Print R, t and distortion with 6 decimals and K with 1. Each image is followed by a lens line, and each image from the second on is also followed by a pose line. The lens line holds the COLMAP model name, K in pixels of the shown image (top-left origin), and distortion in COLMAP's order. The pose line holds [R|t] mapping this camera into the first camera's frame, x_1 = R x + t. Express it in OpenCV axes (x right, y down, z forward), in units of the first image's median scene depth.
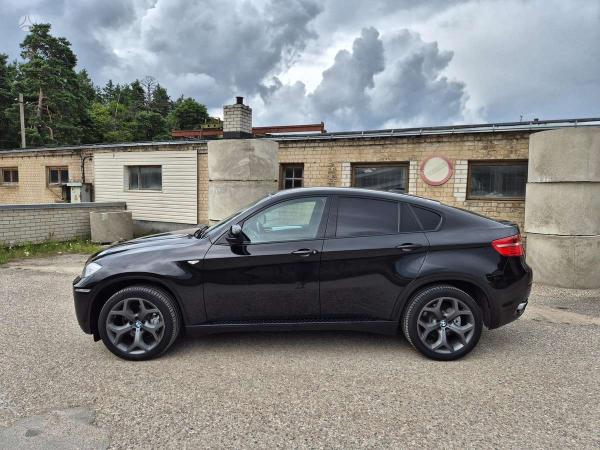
lens RADIAL K [[400.7, 0, 301.0], [0, 400.7, 226.4], [0, 0, 1]] dist [0.057968, -0.057469]
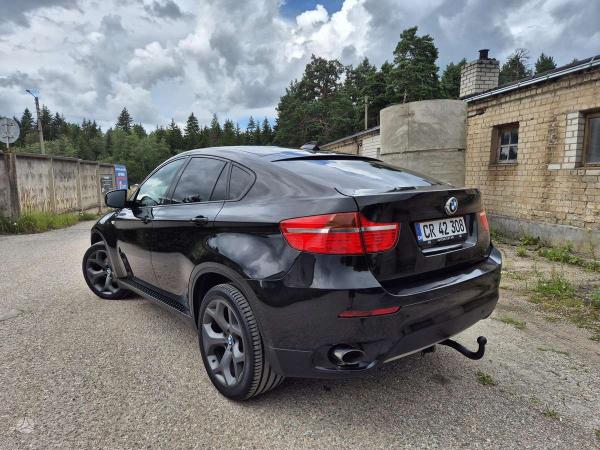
lens RADIAL K [[400.7, 0, 297.2], [0, 400.7, 224.7], [0, 0, 1]] dist [0.057968, -0.057469]
pose [[0.627491, 0.064035, -0.775986, 0.381123], [-0.040472, 0.997948, 0.049625, 0.005212], [0.777571, 0.000266, 0.628795, 0.276759]]
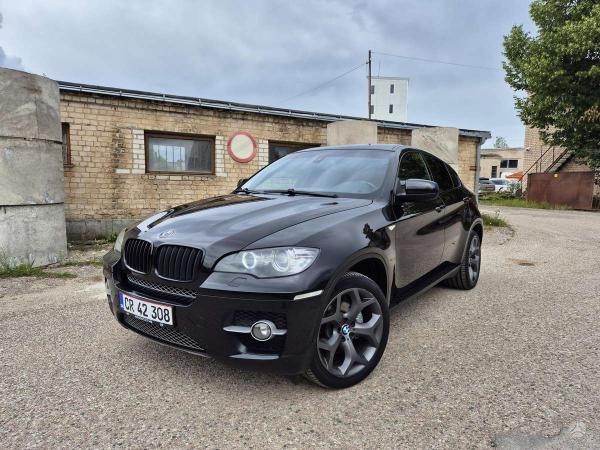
lens RADIAL K [[400.7, 0, 306.2], [0, 400.7, 228.3], [0, 0, 1]] dist [0.057968, -0.057469]
pose [[0.586278, -0.086424, 0.805487, -0.395953], [0.063932, 0.996128, 0.060346, 0.012973], [-0.807583, 0.016117, 0.589533, 0.271444]]
